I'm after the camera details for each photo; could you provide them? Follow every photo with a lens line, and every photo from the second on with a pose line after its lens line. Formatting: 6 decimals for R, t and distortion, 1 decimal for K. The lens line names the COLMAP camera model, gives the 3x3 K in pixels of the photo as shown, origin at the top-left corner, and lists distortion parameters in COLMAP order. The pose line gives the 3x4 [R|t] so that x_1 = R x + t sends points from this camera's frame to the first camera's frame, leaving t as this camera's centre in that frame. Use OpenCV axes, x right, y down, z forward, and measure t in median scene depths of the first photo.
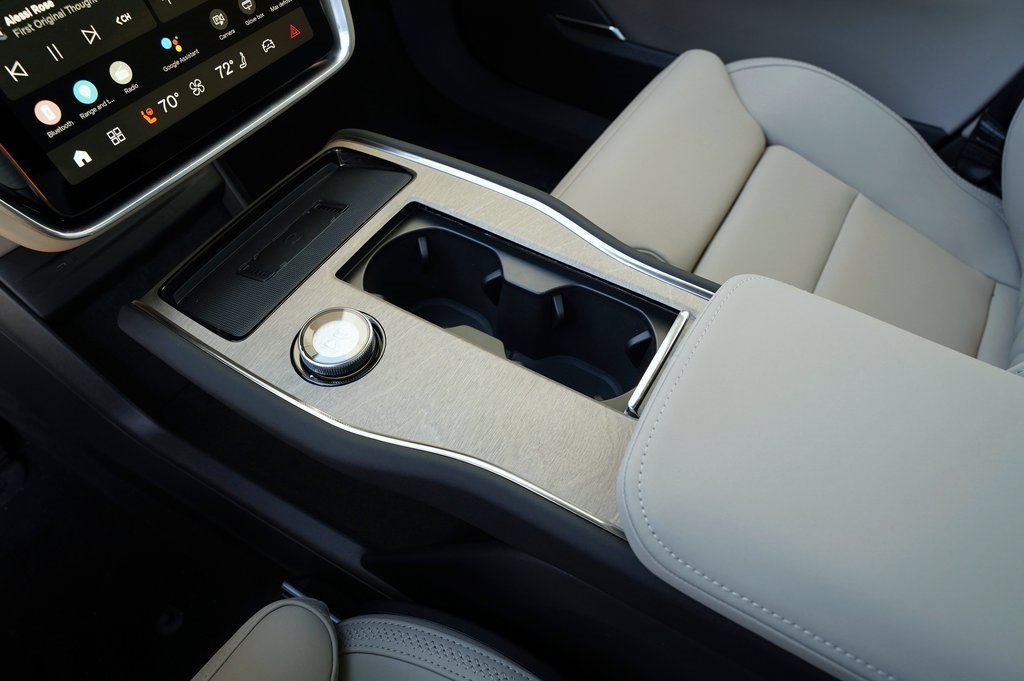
lens RADIAL K [[703.6, 0, 512.0], [0, 703.6, 340.5], [0, 0, 1]] dist [-0.134969, 0.093633]
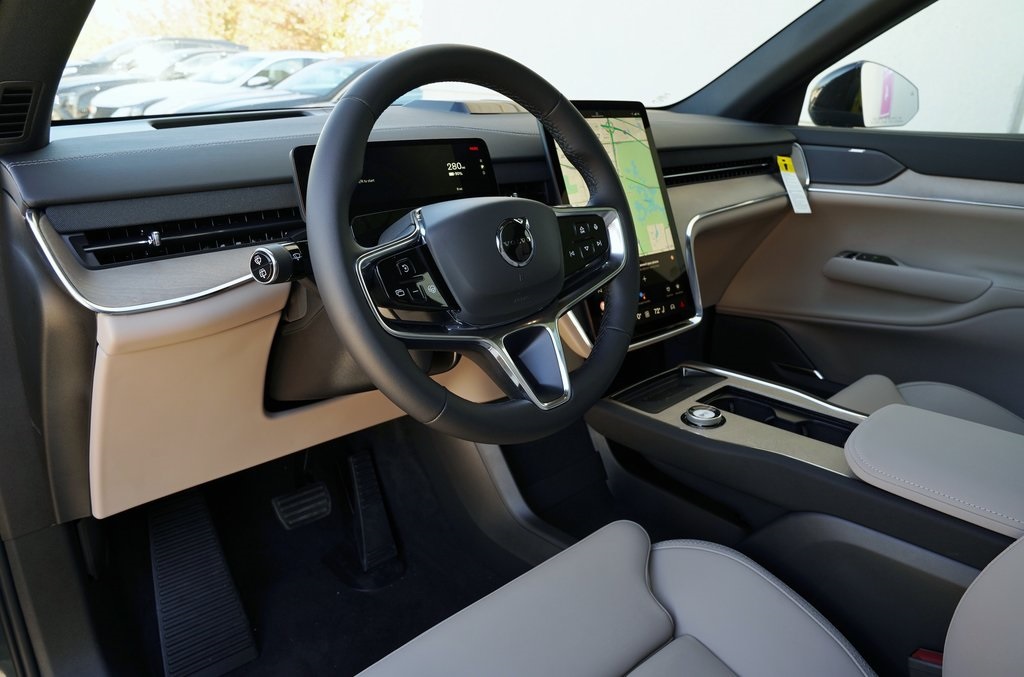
lens RADIAL K [[703.6, 0, 512.0], [0, 703.6, 338.5], [0, 0, 1]] dist [-0.134969, 0.093633]
pose [[0.962130, 0.089365, -0.257525, -0.279311], [-0.214304, 0.831825, -0.511998, 1.008214], [0.168461, 0.547797, 0.819475, -0.984949]]
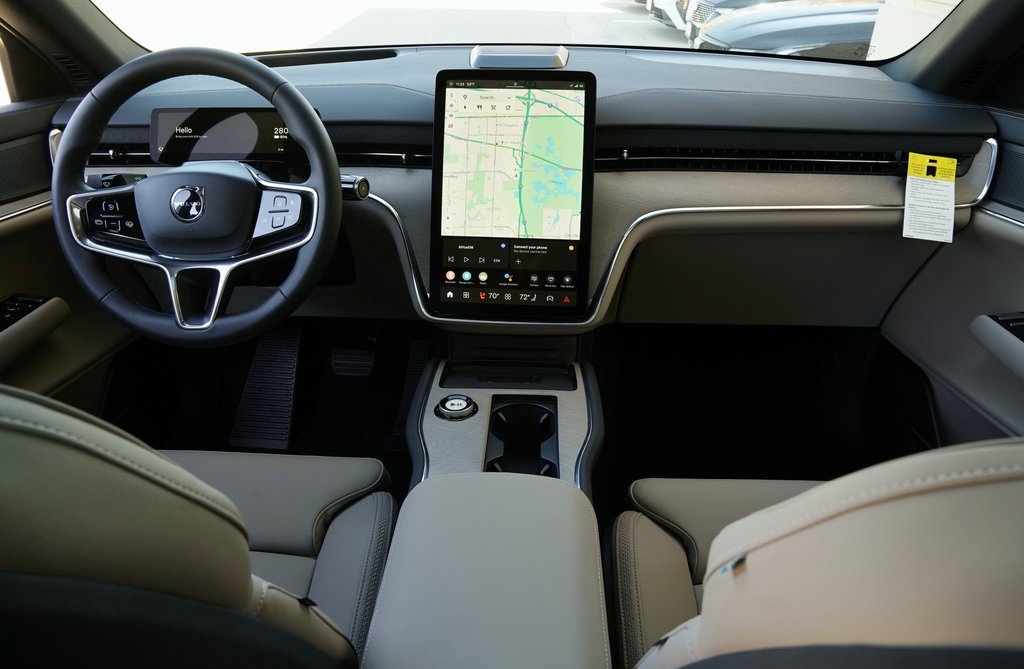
lens RADIAL K [[709.1, 0, 512.0], [0, 709.1, 334.5], [0, 0, 1]] dist [-0.136607, 0.097978]
pose [[0.486375, 0.410427, -0.771355, 1.419444], [-0.688739, 0.723324, -0.049411, -0.168565], [0.537660, 0.555294, 0.634484, -0.435698]]
